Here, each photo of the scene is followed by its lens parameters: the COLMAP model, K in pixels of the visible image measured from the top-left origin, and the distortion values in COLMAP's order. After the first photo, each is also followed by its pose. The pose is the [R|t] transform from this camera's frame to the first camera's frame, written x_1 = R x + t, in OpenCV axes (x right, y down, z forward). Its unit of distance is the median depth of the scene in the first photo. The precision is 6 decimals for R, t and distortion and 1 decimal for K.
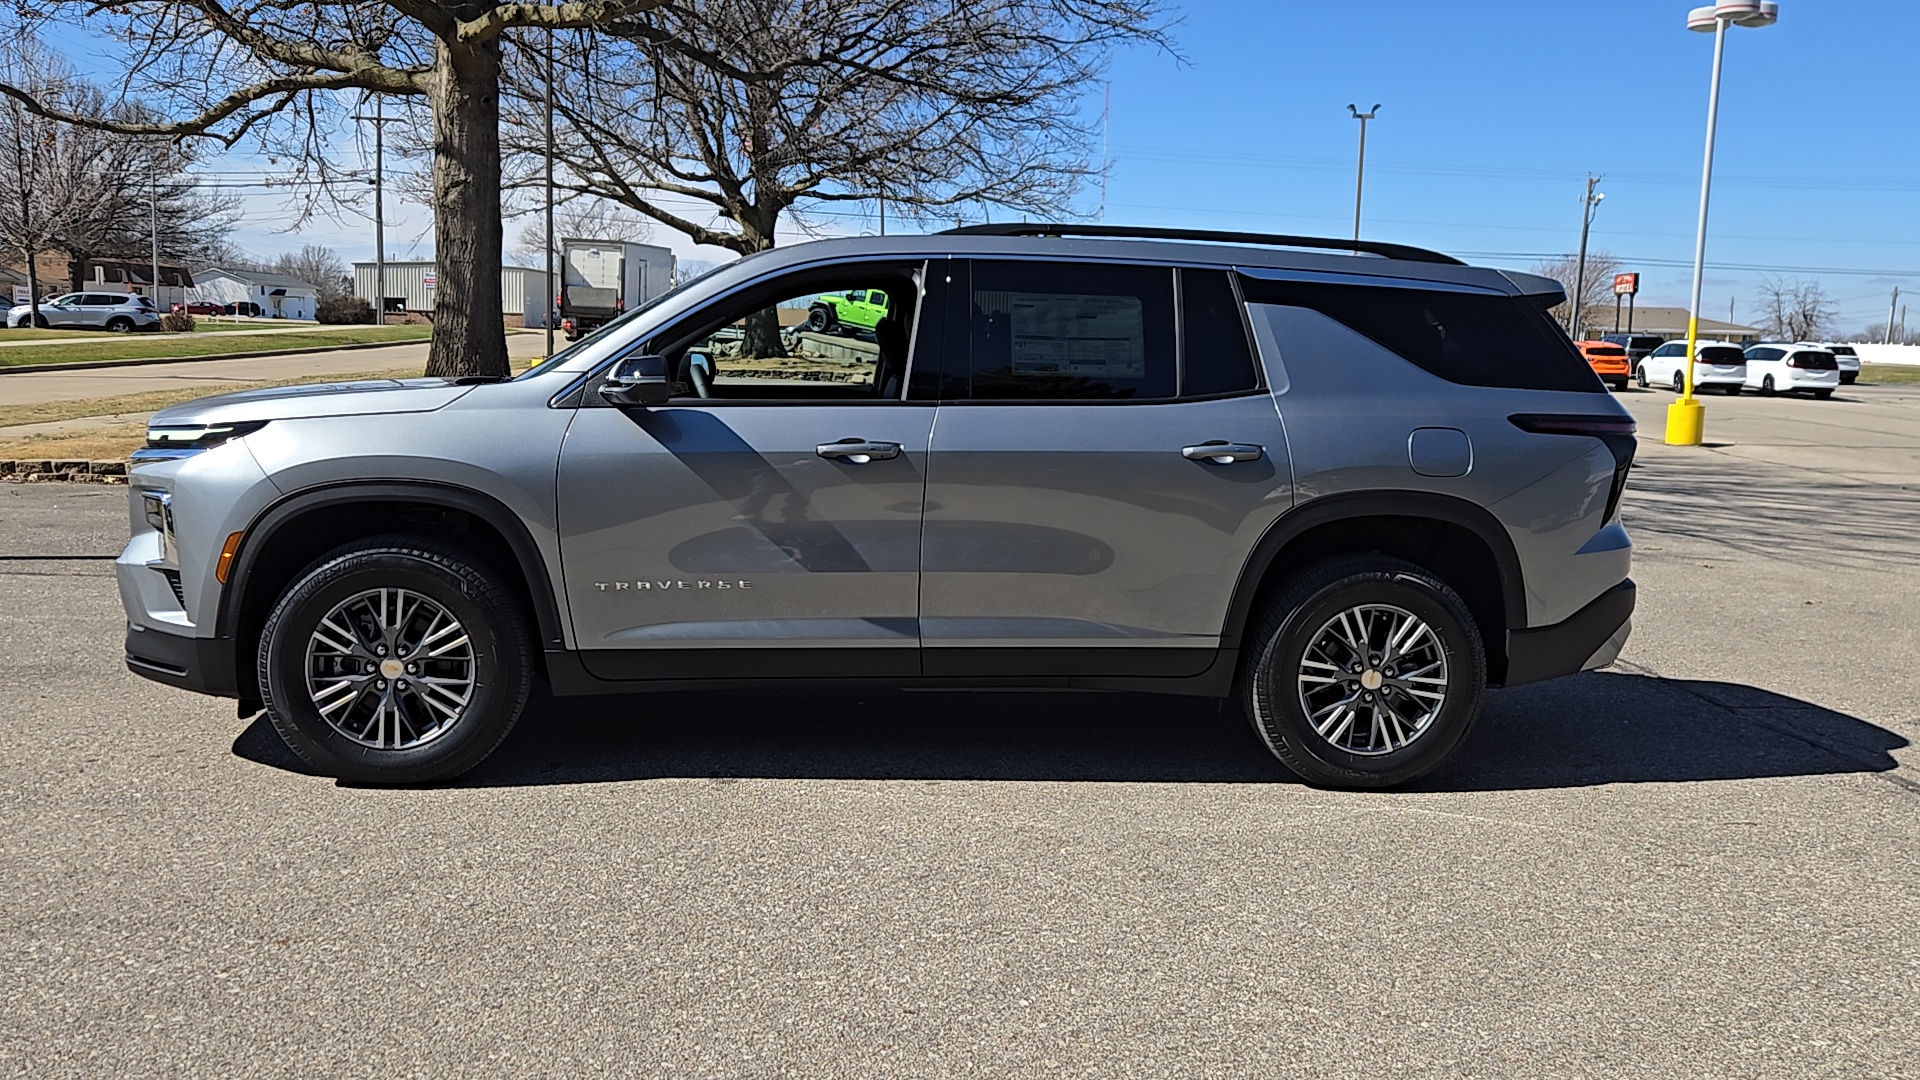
lens RADIAL K [[1578.1, 0, 954.2], [0, 1578.1, 540.9], [0, 0, 1]] dist [0.019828, -0.016587]
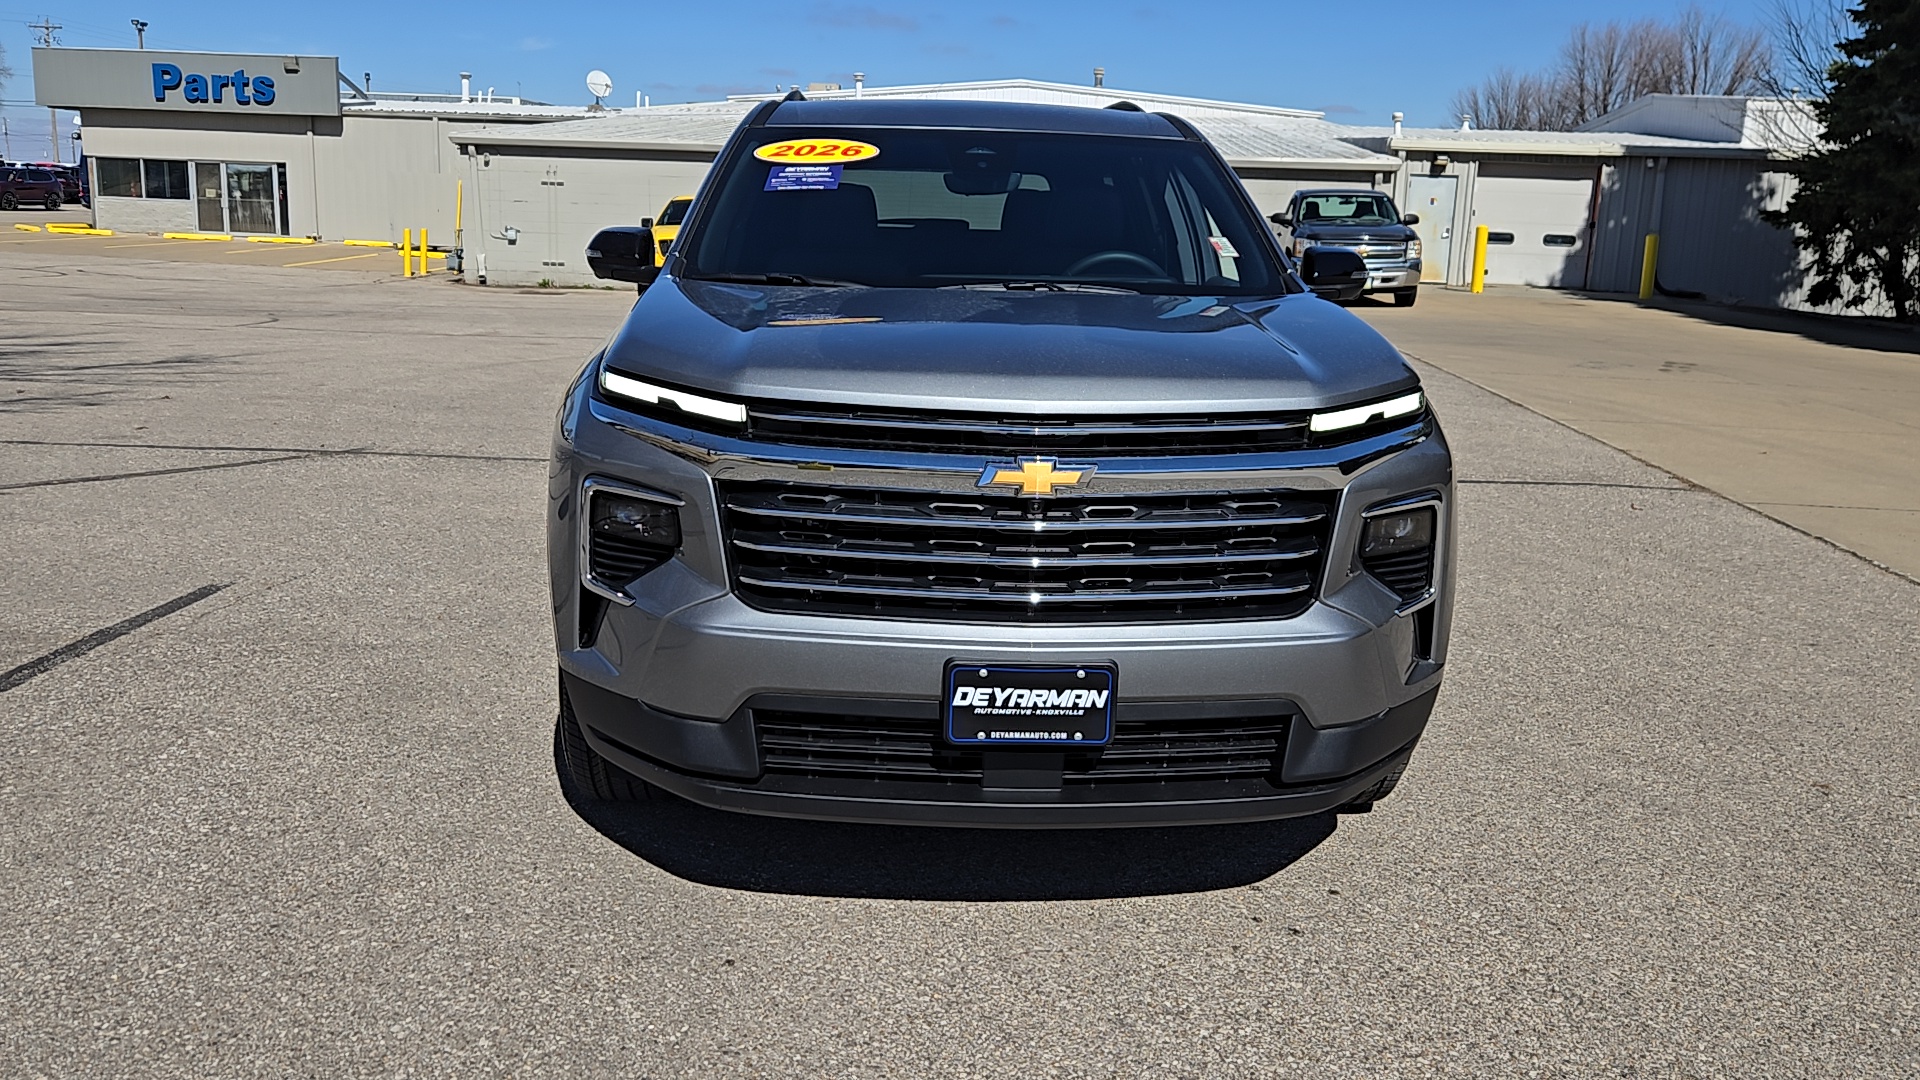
lens RADIAL K [[1578.1, 0, 954.2], [0, 1578.1, 540.9], [0, 0, 1]] dist [0.019828, -0.016587]
pose [[0.060450, -0.229701, 0.971382, -1.081852], [0.094003, 0.970147, 0.223559, -0.166336], [-0.993735, 0.077799, 0.080238, 1.069811]]
